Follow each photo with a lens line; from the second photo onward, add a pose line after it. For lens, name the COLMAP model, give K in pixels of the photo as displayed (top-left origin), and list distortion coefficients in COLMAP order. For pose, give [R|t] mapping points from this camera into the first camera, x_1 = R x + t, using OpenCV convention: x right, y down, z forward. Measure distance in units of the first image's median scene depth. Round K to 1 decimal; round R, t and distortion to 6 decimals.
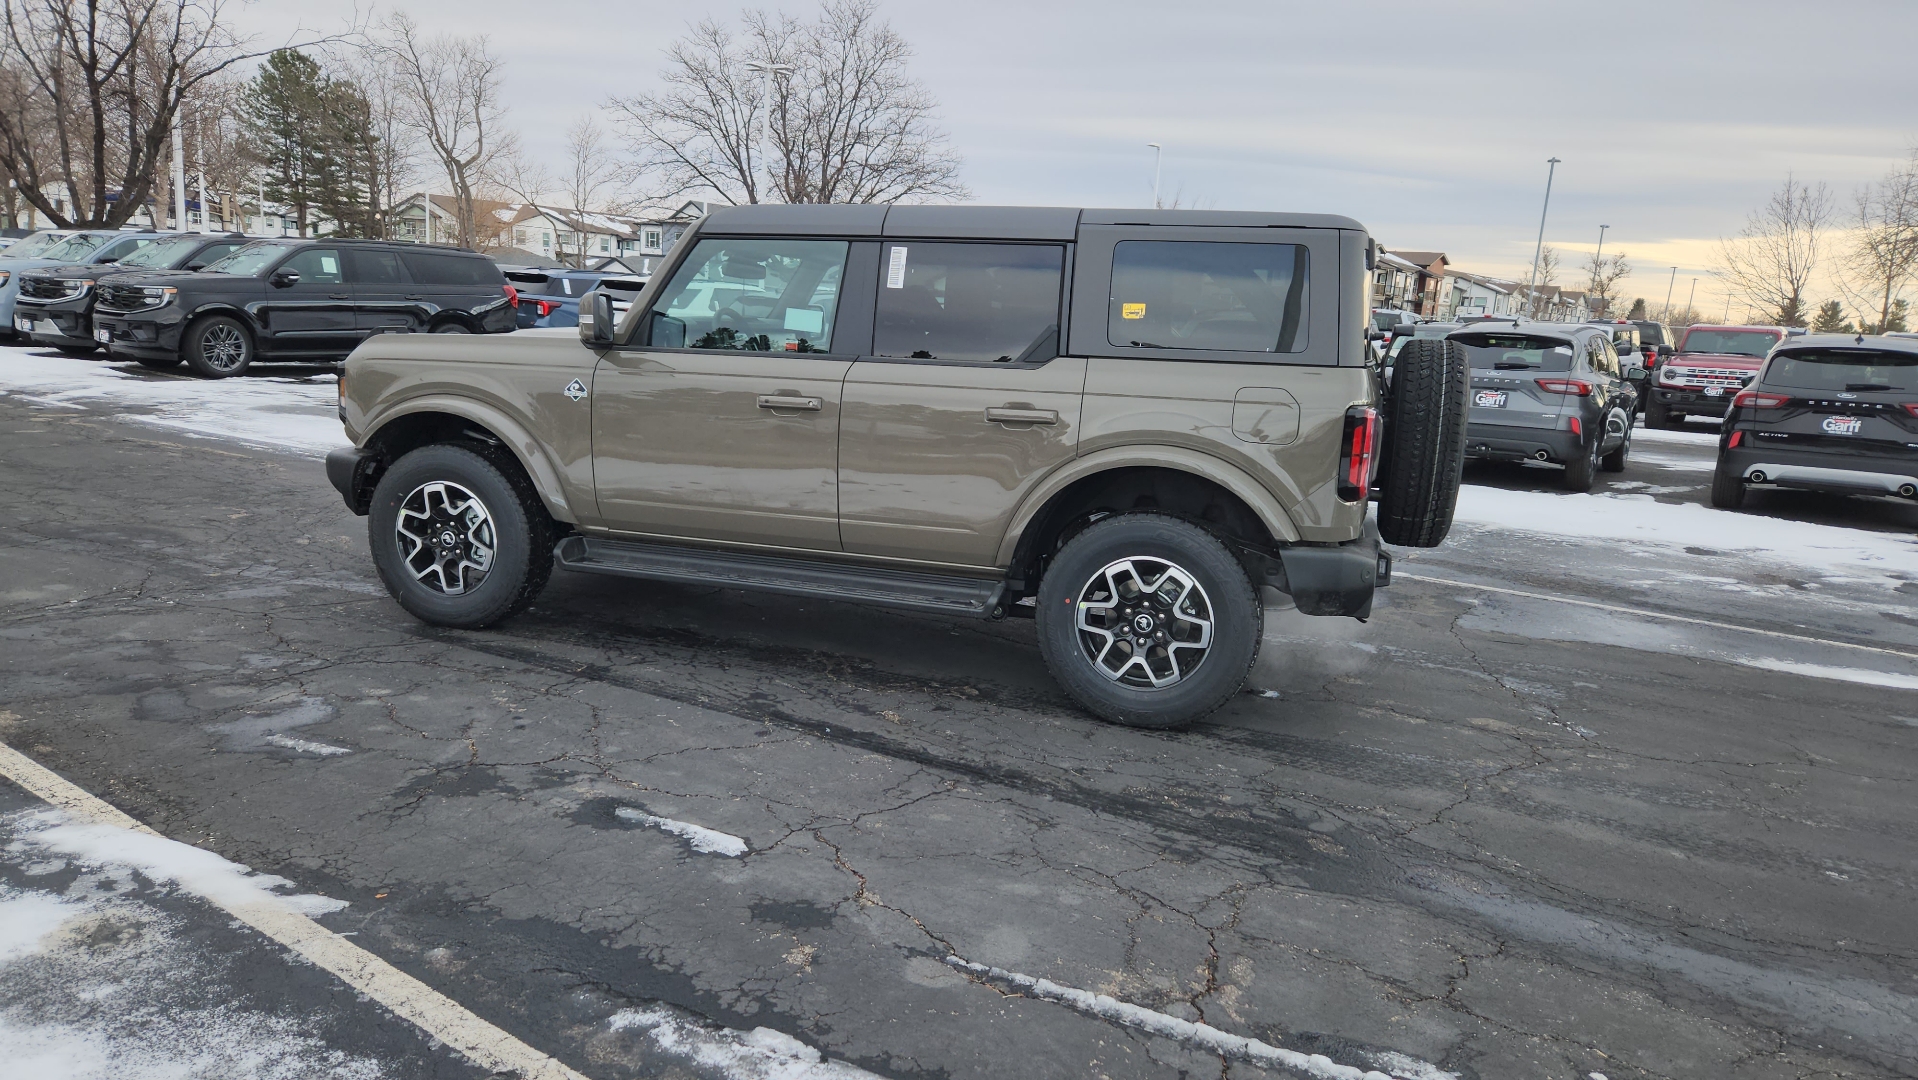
lens RADIAL K [[1281.2, 0, 929.3], [0, 1281.2, 538.6], [0, 0, 1]] dist [0.069403, -0.053626]
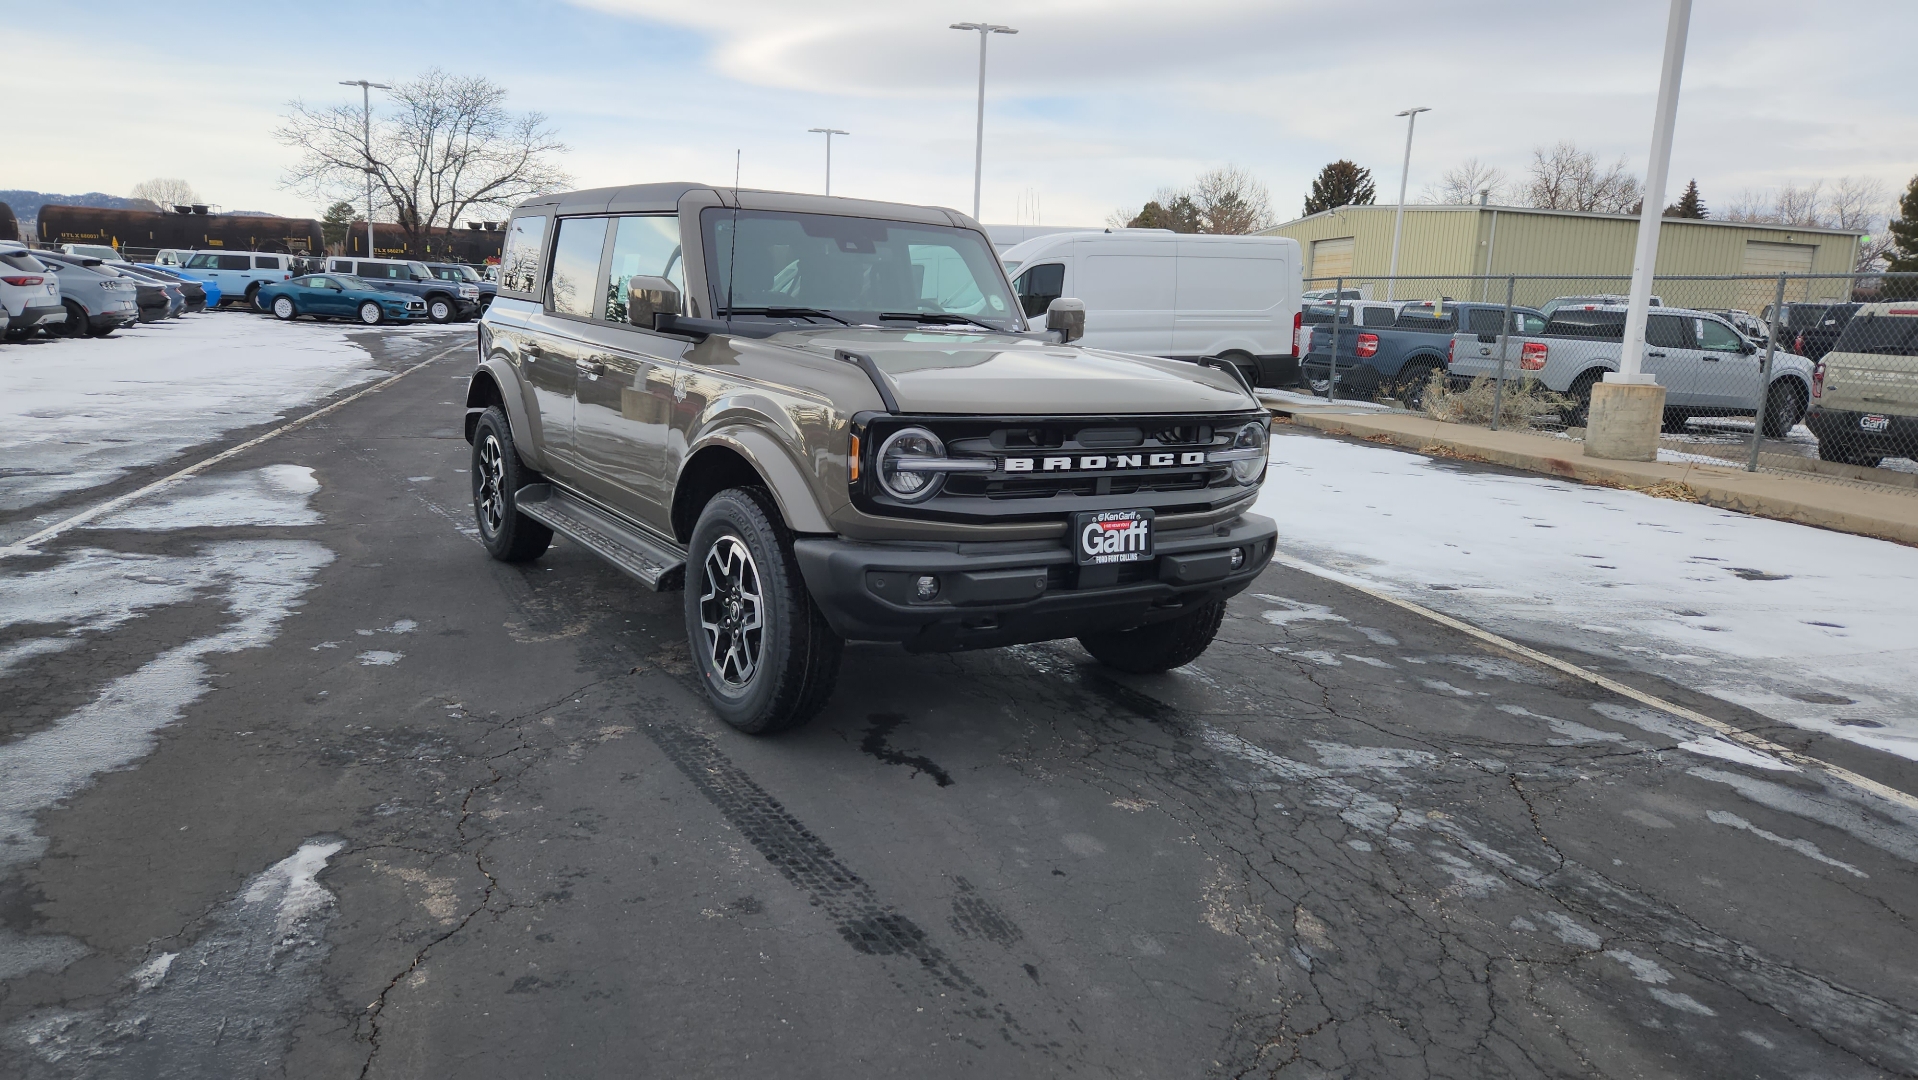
lens RADIAL K [[1279.3, 0, 925.5], [0, 1279.3, 530.8], [0, 0, 1]] dist [0.072674, -0.056190]
pose [[-0.763642, -0.197187, 0.614791, -0.916386], [0.028397, 0.941041, 0.337100, -0.391093], [-0.645015, 0.274882, -0.713019, 1.986243]]
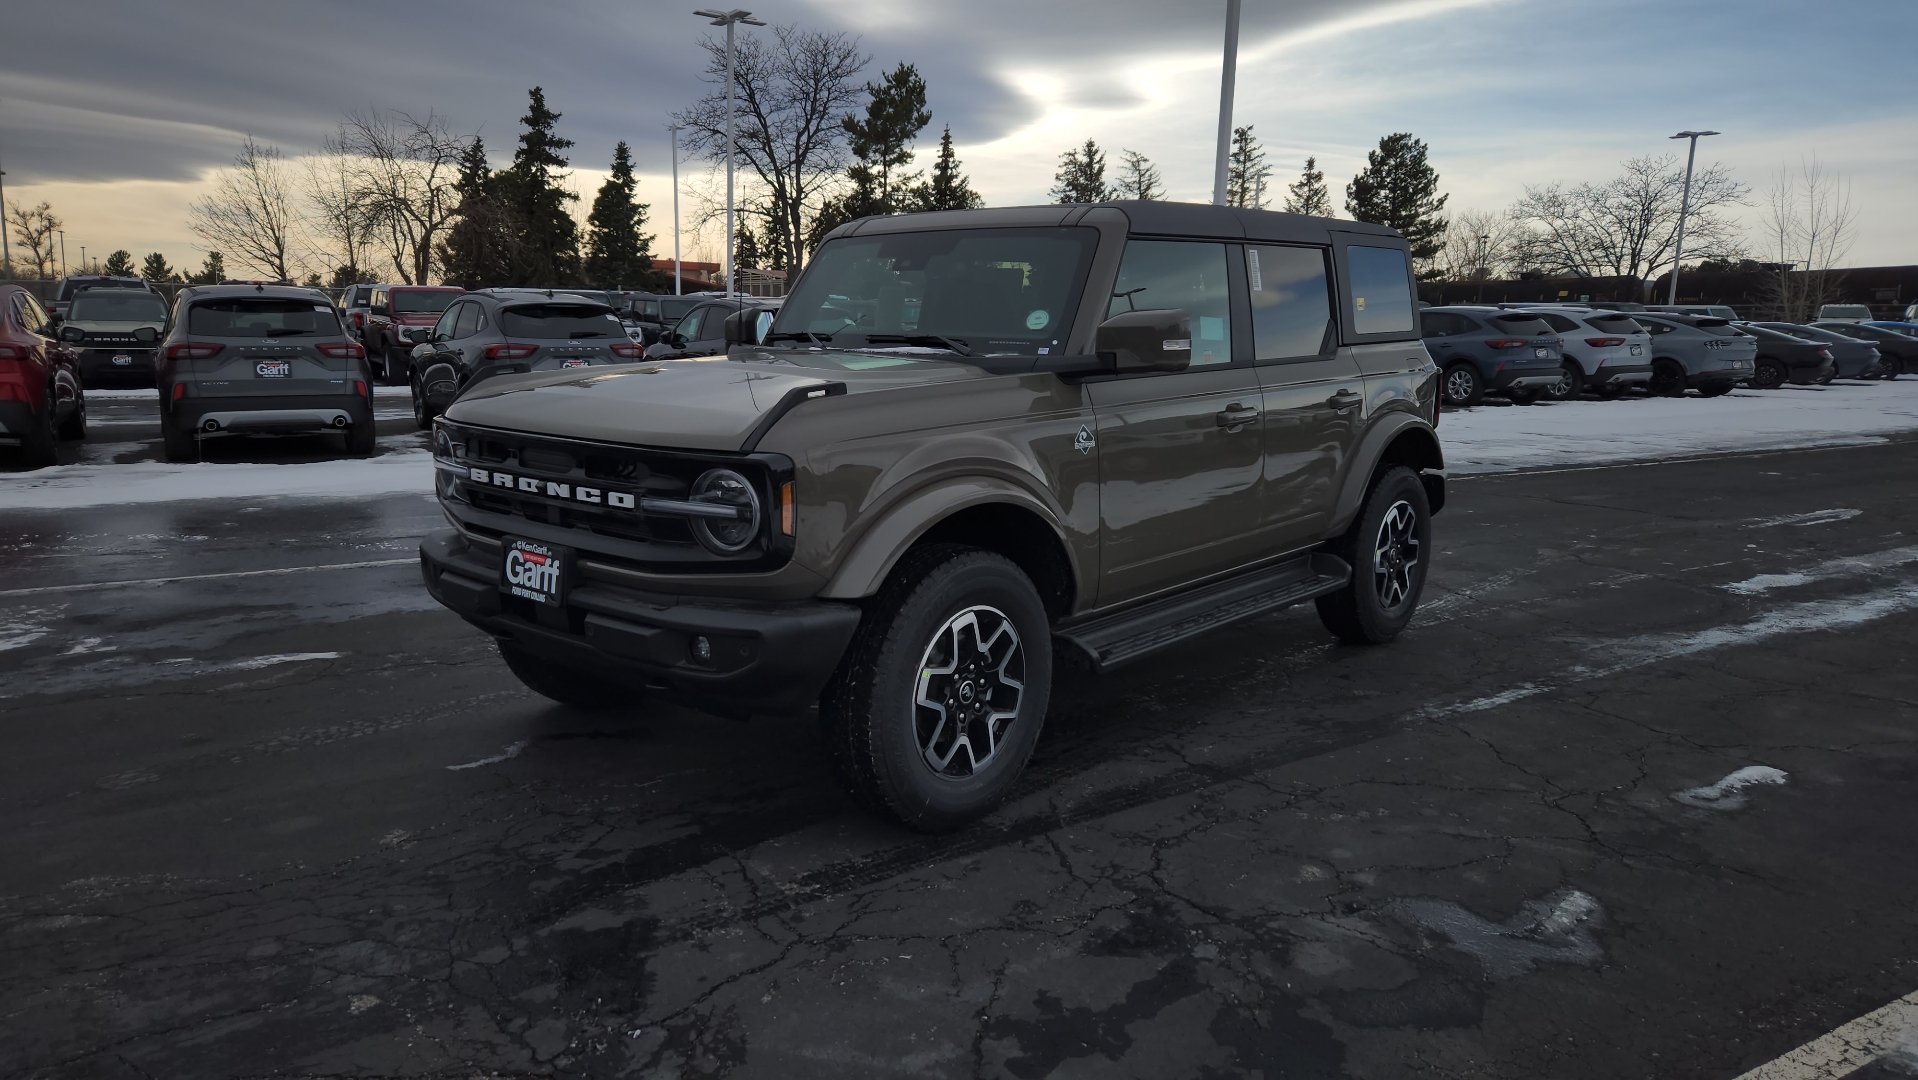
lens RADIAL K [[1279.3, 0, 909.2], [0, 1279.3, 533.9], [0, 0, 1]] dist [0.072674, -0.056190]
pose [[0.413717, -0.200505, 0.888052, -1.065804], [0.171384, 0.975159, 0.140329, -0.197123], [-0.894128, 0.094141, 0.437804, 0.820482]]
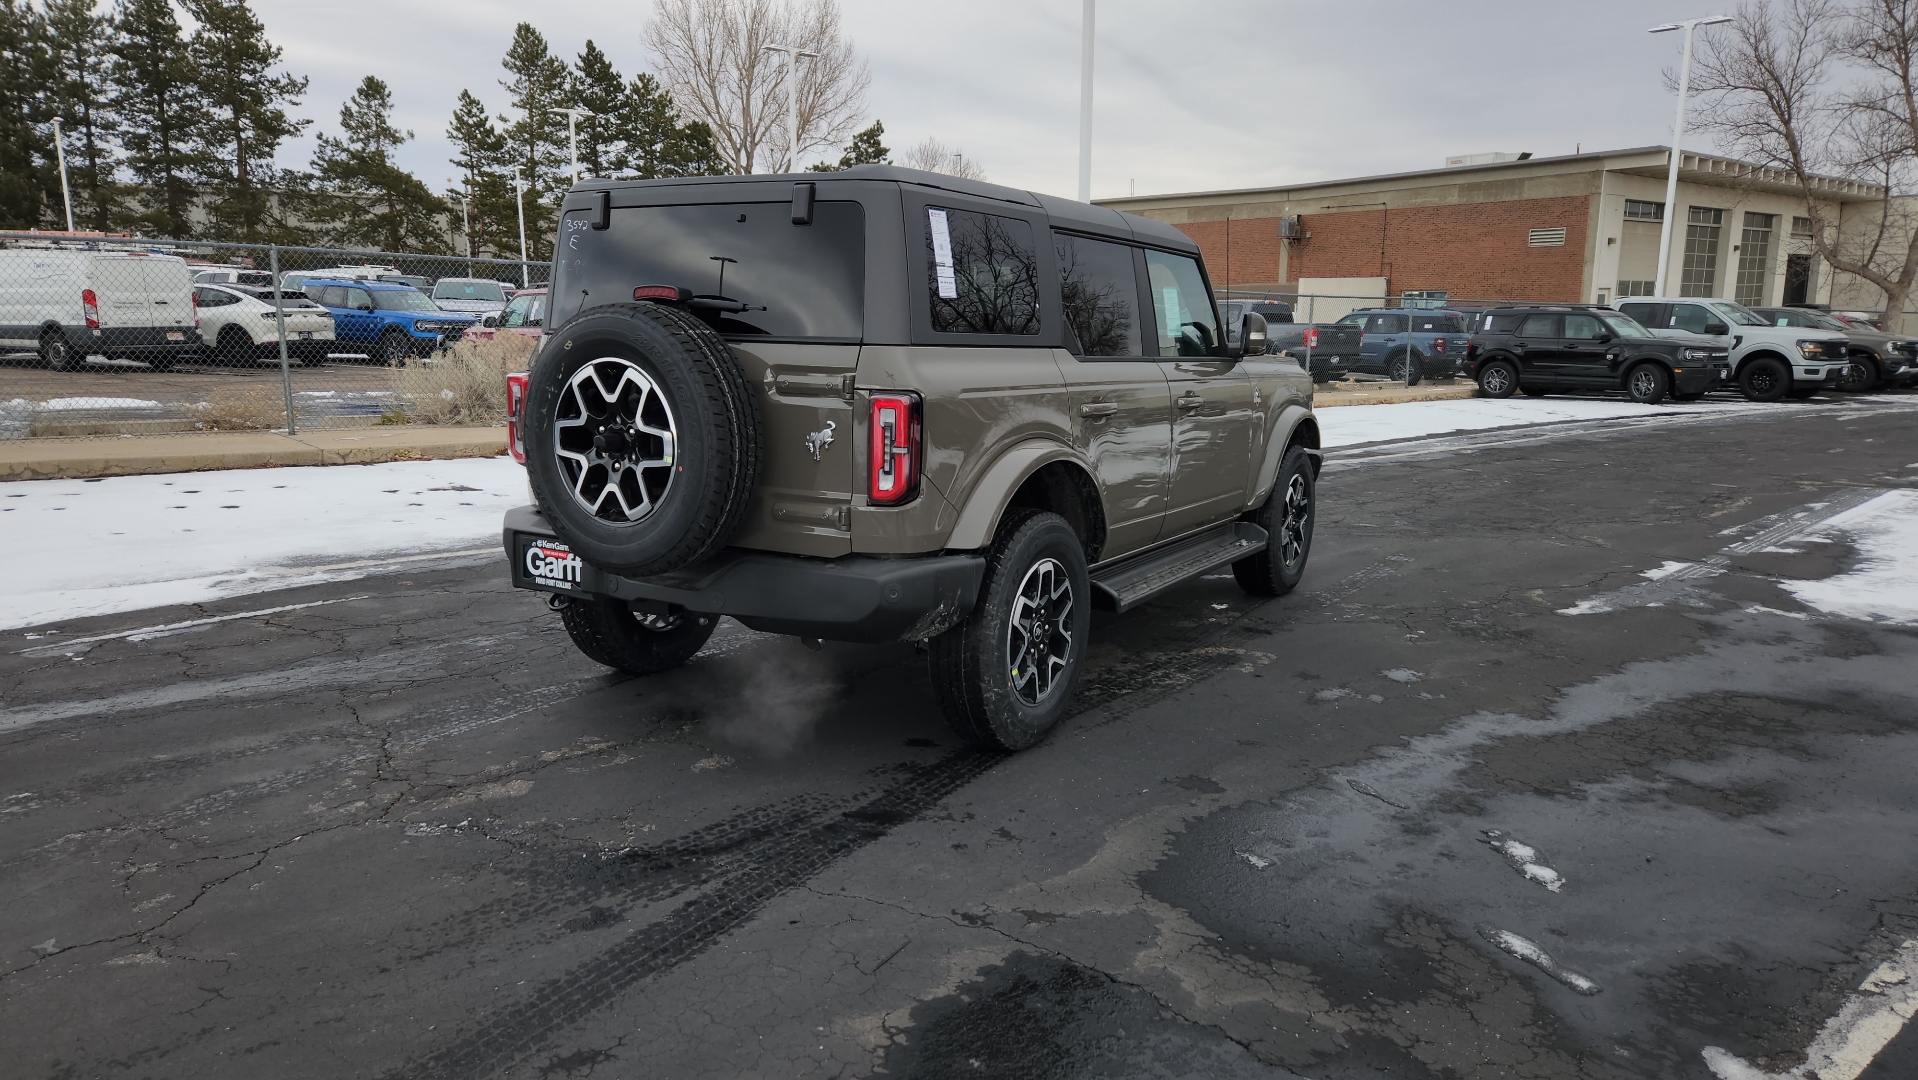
lens RADIAL K [[1276.5, 0, 921.5], [0, 1276.5, 538.8], [0, 0, 1]] dist [0.070180, -0.053859]
pose [[-0.241471, 0.108634, -0.964308, 1.123514], [-0.197646, 0.967379, 0.158472, -0.177879], [0.950067, 0.228858, -0.212123, 1.393495]]
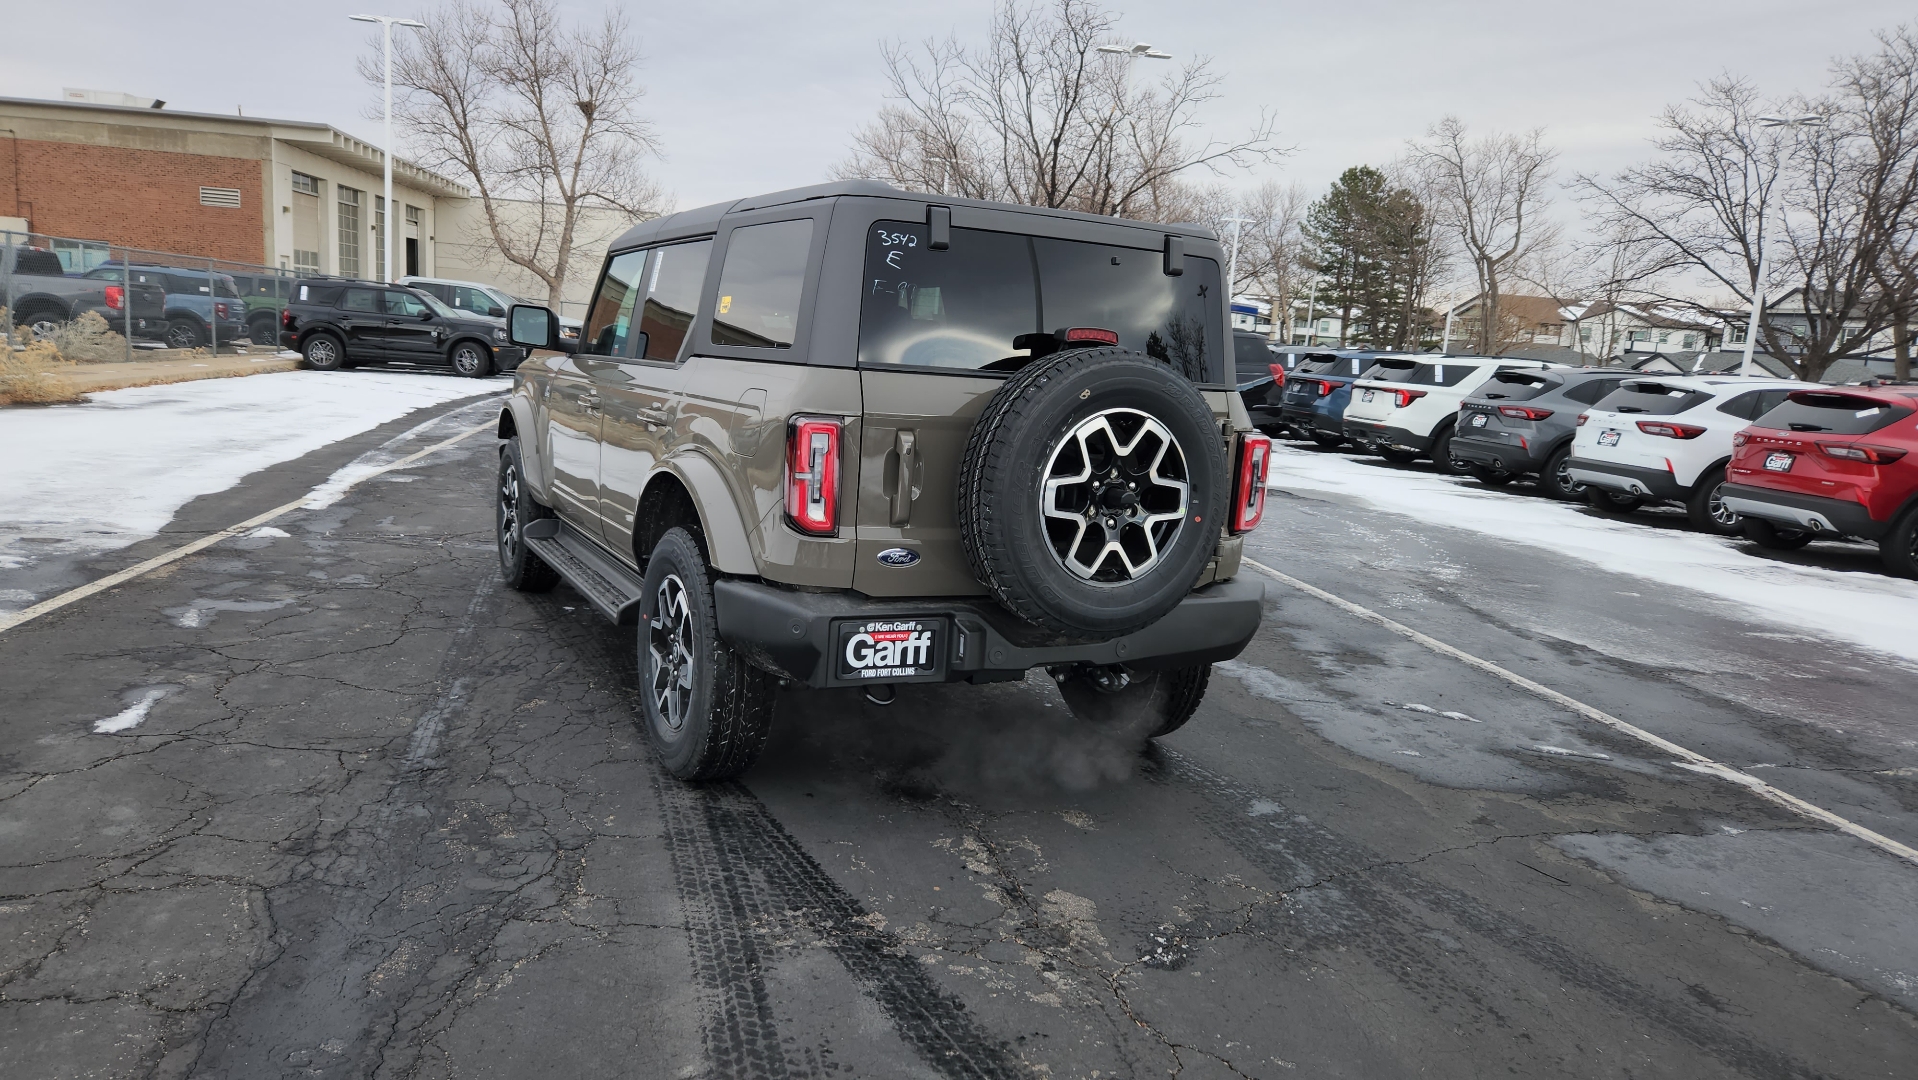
lens RADIAL K [[1281.2, 0, 919.2], [0, 1281.2, 526.0], [0, 0, 1]] dist [0.069403, -0.053626]
pose [[0.700600, 0.098668, -0.706700, 0.850084], [-0.158679, 0.987138, -0.019487, -0.027371], [0.695688, 0.125791, 0.707245, 0.454224]]
